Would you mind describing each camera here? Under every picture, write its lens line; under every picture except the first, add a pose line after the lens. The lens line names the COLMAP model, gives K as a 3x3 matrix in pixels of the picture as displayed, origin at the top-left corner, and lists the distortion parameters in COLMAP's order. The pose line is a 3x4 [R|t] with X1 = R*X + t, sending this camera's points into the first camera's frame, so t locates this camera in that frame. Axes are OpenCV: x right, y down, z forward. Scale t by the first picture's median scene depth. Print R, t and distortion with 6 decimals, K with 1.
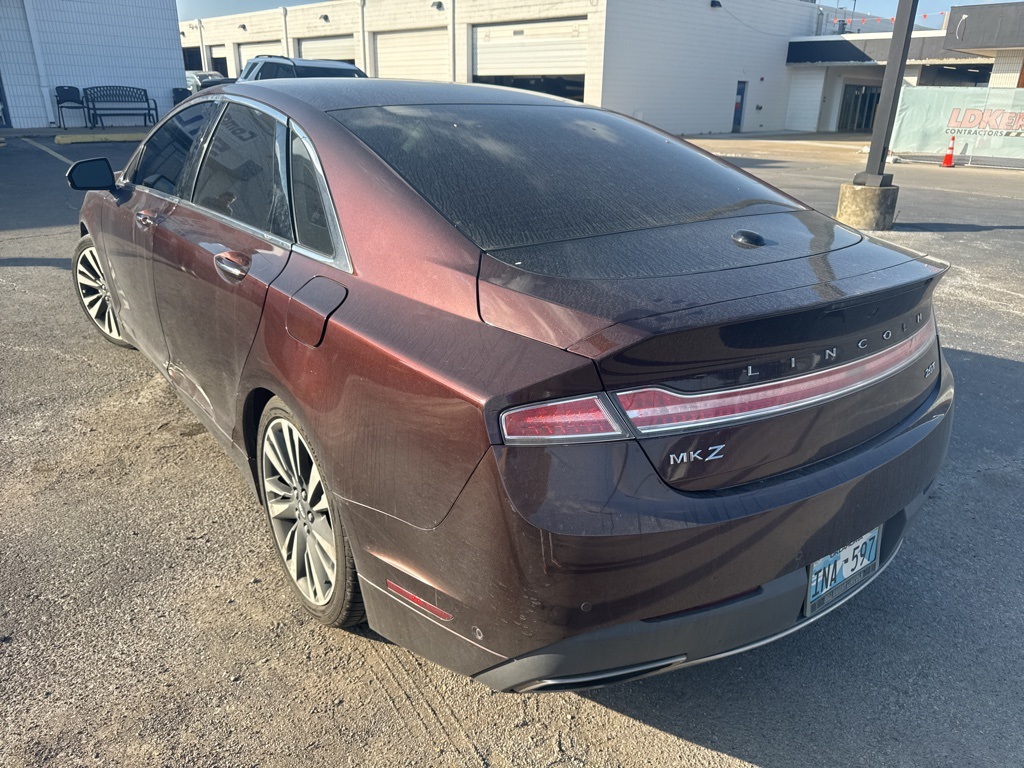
lens RADIAL K [[713.9, 0, 512.0], [0, 713.9, 384.0], [0, 0, 1]] dist [0.000894, -0.000944]
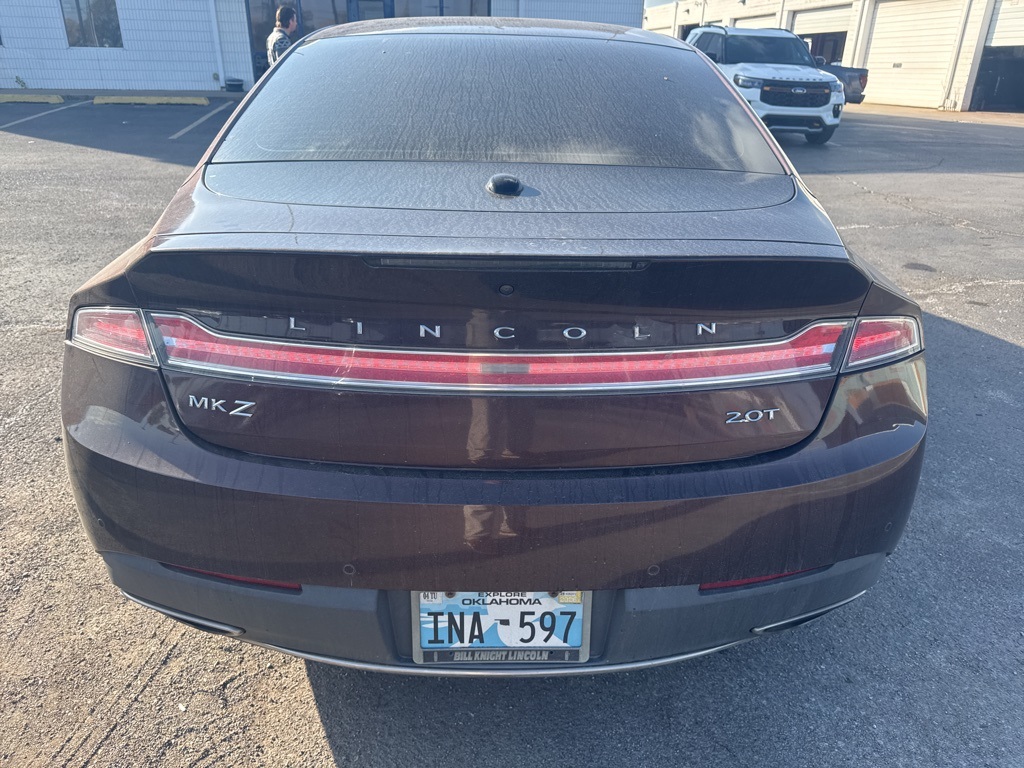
lens RADIAL K [[713.9, 0, 512.0], [0, 713.9, 384.0], [0, 0, 1]] dist [0.000894, -0.000944]
pose [[0.823213, 0.232643, -0.517878, 0.823772], [-0.217435, 0.971829, 0.090936, -0.067945], [0.524445, 0.037745, 0.850608, 0.363993]]
